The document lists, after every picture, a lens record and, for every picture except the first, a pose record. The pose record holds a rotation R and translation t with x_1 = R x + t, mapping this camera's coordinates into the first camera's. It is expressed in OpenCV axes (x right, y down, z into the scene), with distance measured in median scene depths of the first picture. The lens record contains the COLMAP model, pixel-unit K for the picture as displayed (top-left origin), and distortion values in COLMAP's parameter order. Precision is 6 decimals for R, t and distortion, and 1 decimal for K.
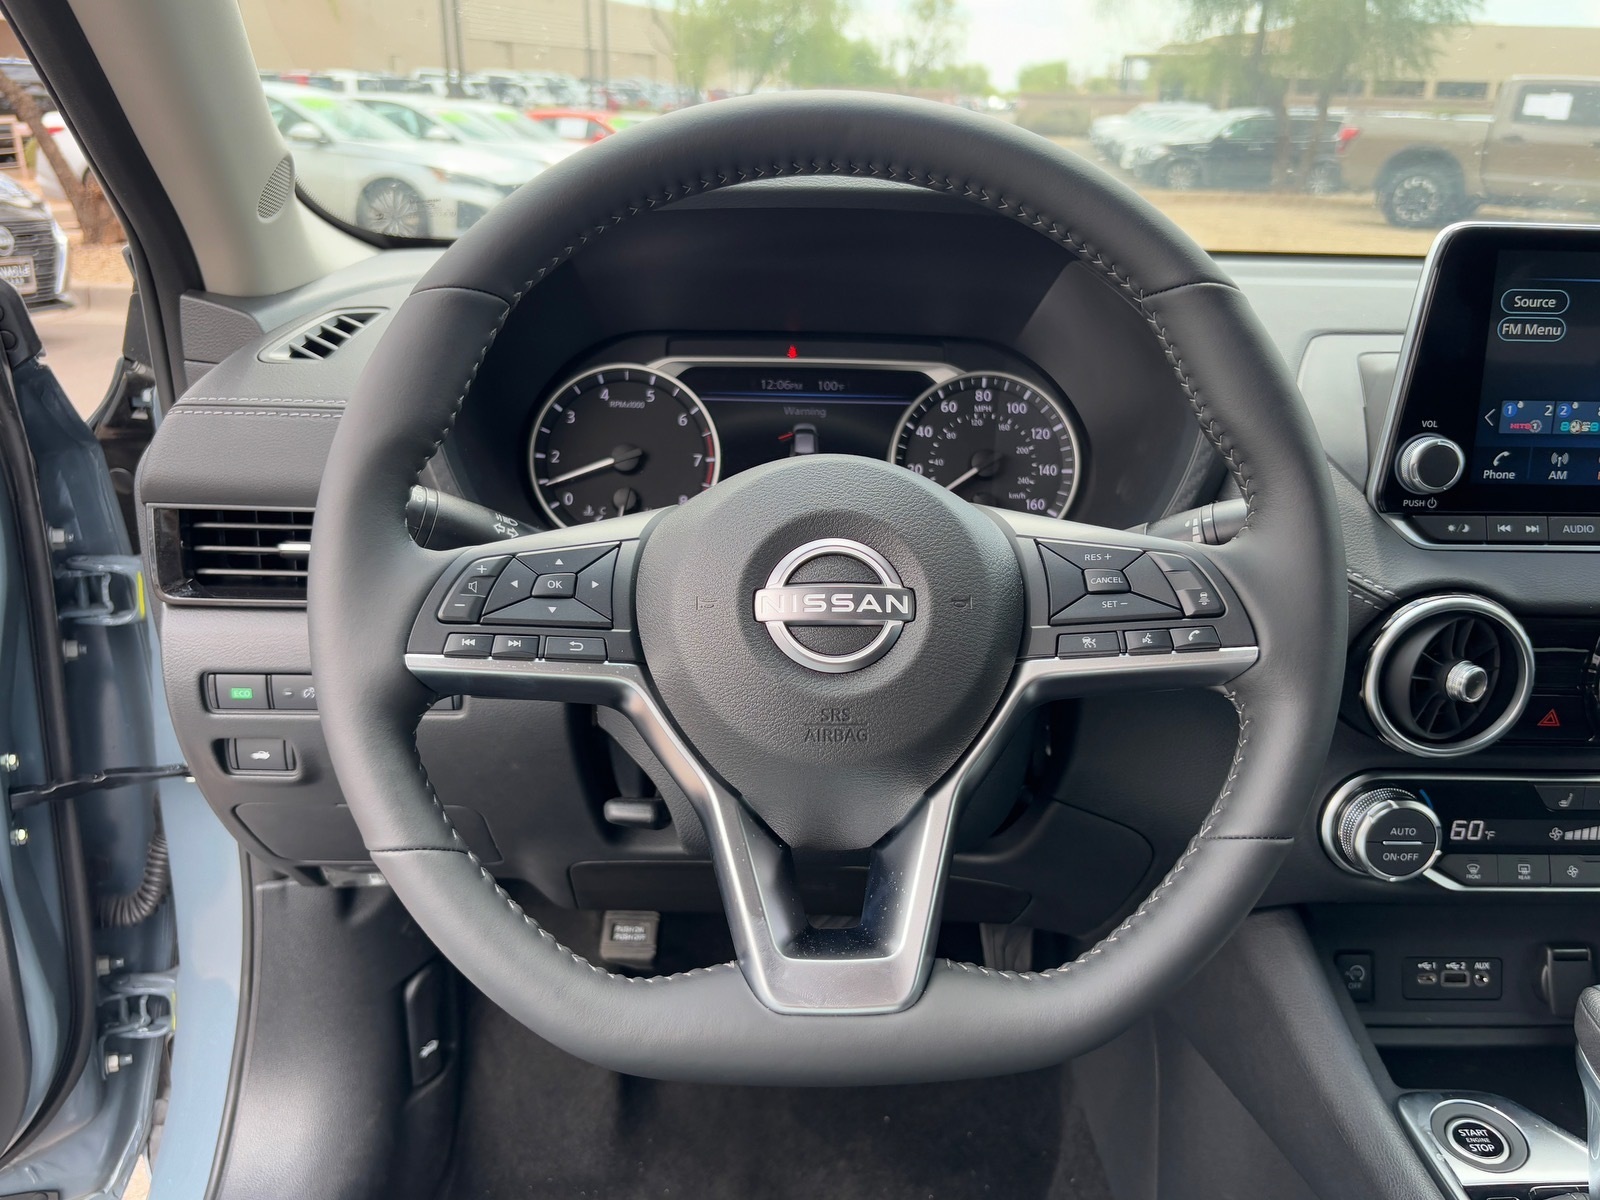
lens RADIAL K [[1300.4, 0, 792.7], [0, 1300.4, 618.3], [0, 0, 1]] dist [0.041563, -0.063866]
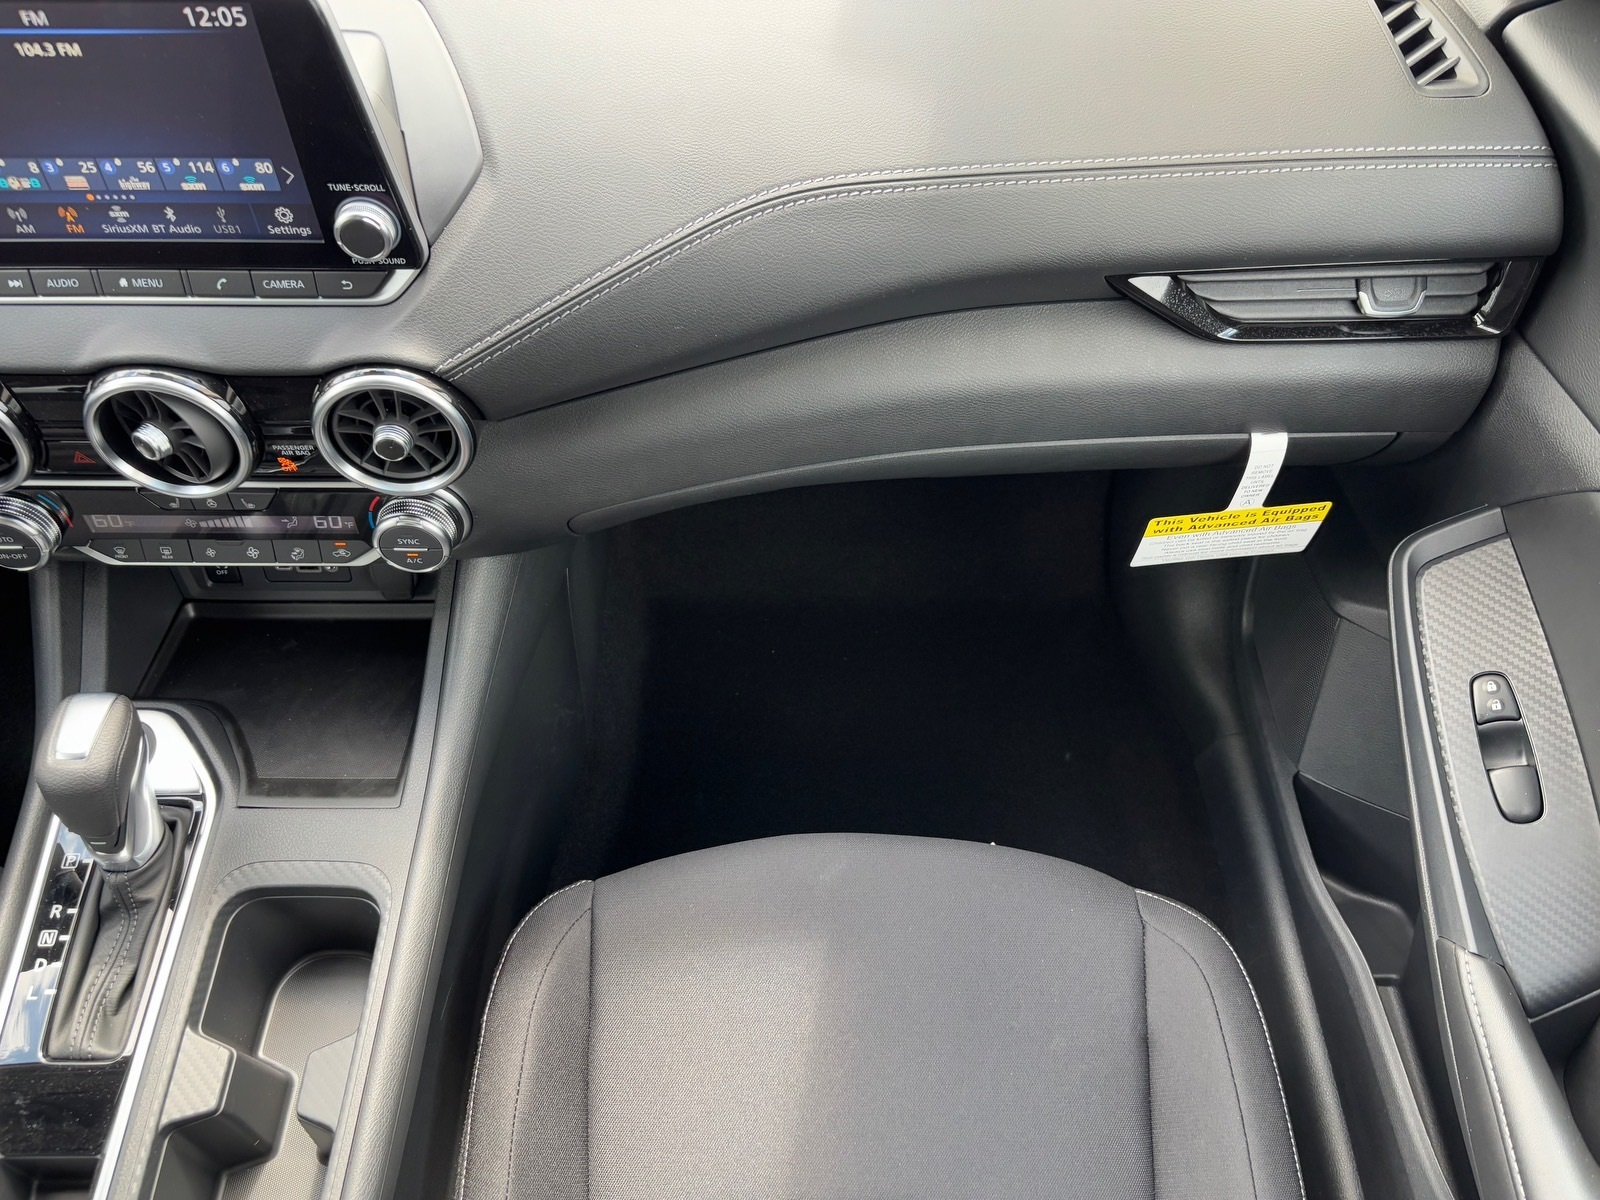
lens RADIAL K [[1247.9, 0, 791.1], [0, 1247.9, 619.9], [0, 0, 1]] dist [0.027608, -0.040161]
pose [[0.999561, 0.013785, -0.026224, 1.181881], [0.004420, 0.805854, 0.592098, -0.423373], [0.029295, -0.591954, 0.805439, 0.100059]]
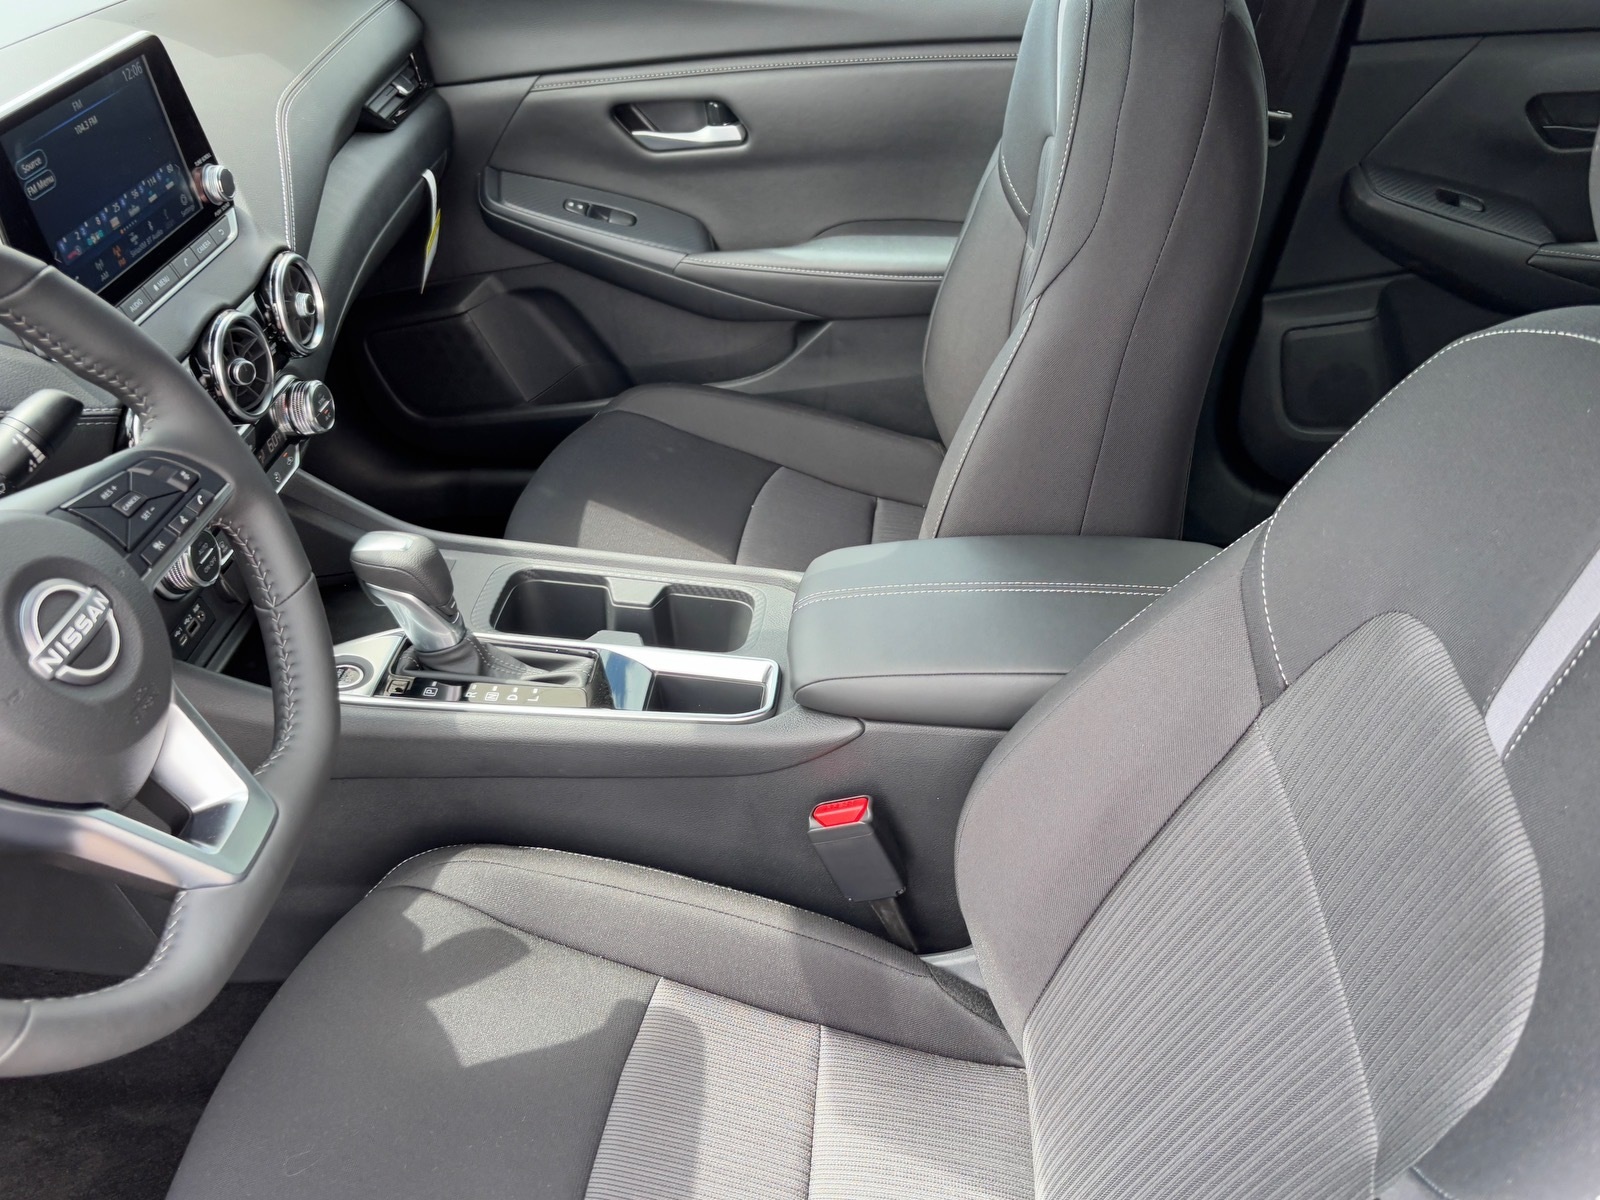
lens RADIAL K [[1397.0, 0, 779.0], [0, 1397.0, 611.0], [0, 0, 1]] dist [0.011433, 0.008236]
pose [[0.129326, -0.598324, 0.790749, -0.689164], [0.340267, 0.775803, 0.531365, -0.376787], [-0.931393, 0.200347, 0.303921, -0.027247]]
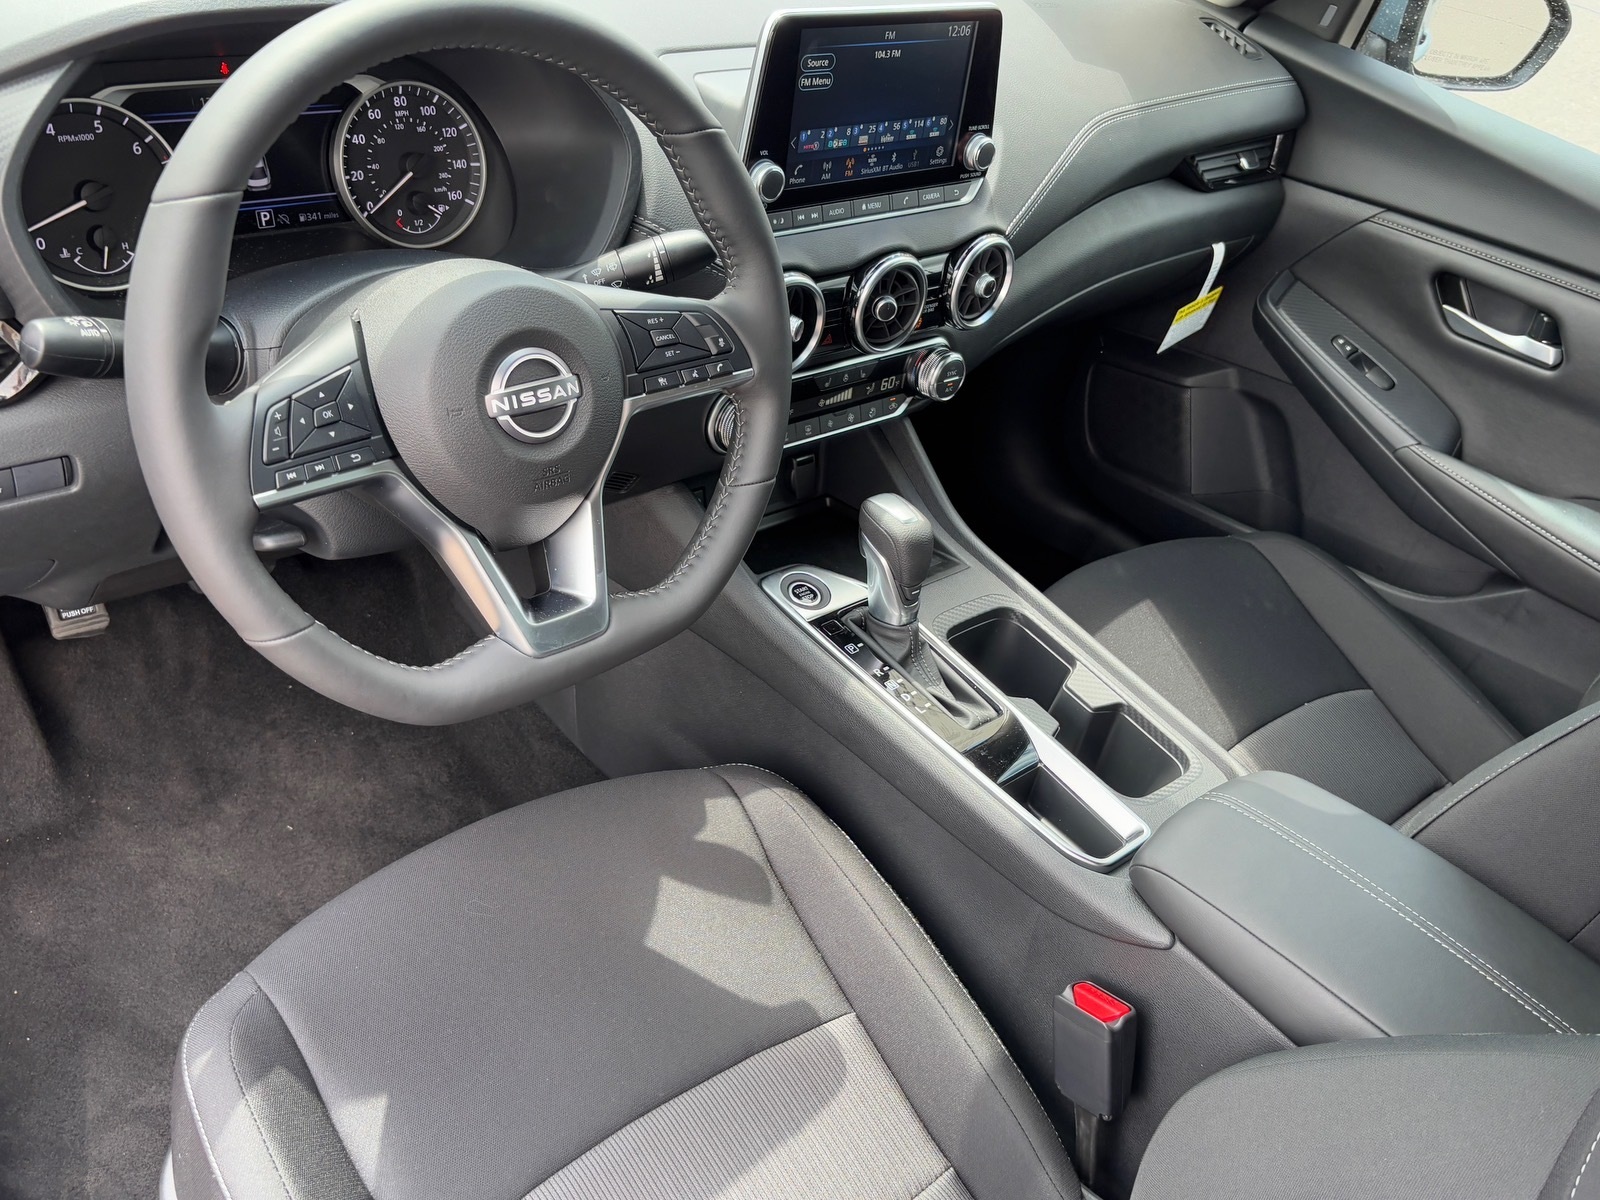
lens RADIAL K [[1397.0, 0, 779.0], [0, 1397.0, 611.0], [0, 0, 1]] dist [0.011433, 0.008236]
pose [[0.762119, -0.285101, 0.581285, -0.549946], [0.033762, 0.914104, 0.404072, -0.307799], [-0.646556, -0.288326, 0.706281, -0.262115]]
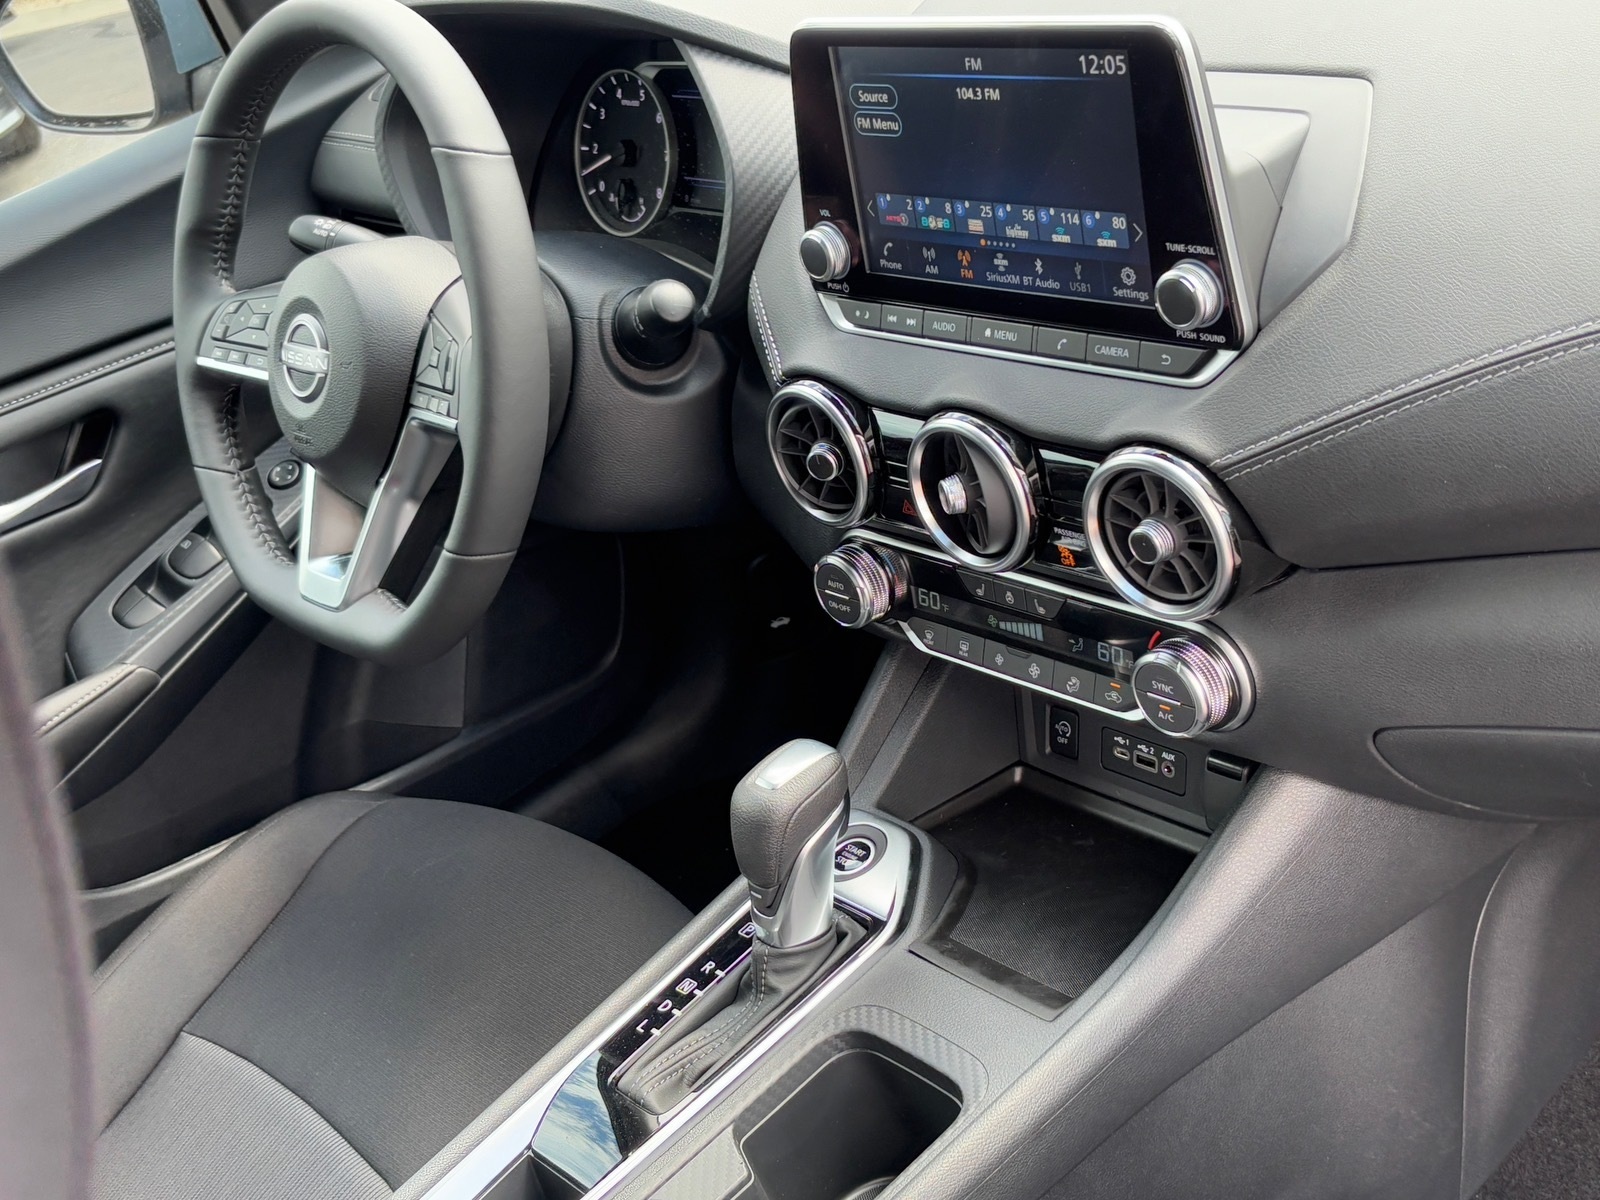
lens RADIAL K [[2005.3, 0, 800.0], [0, 2005.3, 600.0], [0, 0, 1]] dist [0.243297, -0.856301]
pose [[0.621693, 0.206610, -0.755520, 1.729074], [0.027153, 0.958318, 0.284411, -0.306994], [0.782791, -0.197331, 0.590169, -0.025544]]
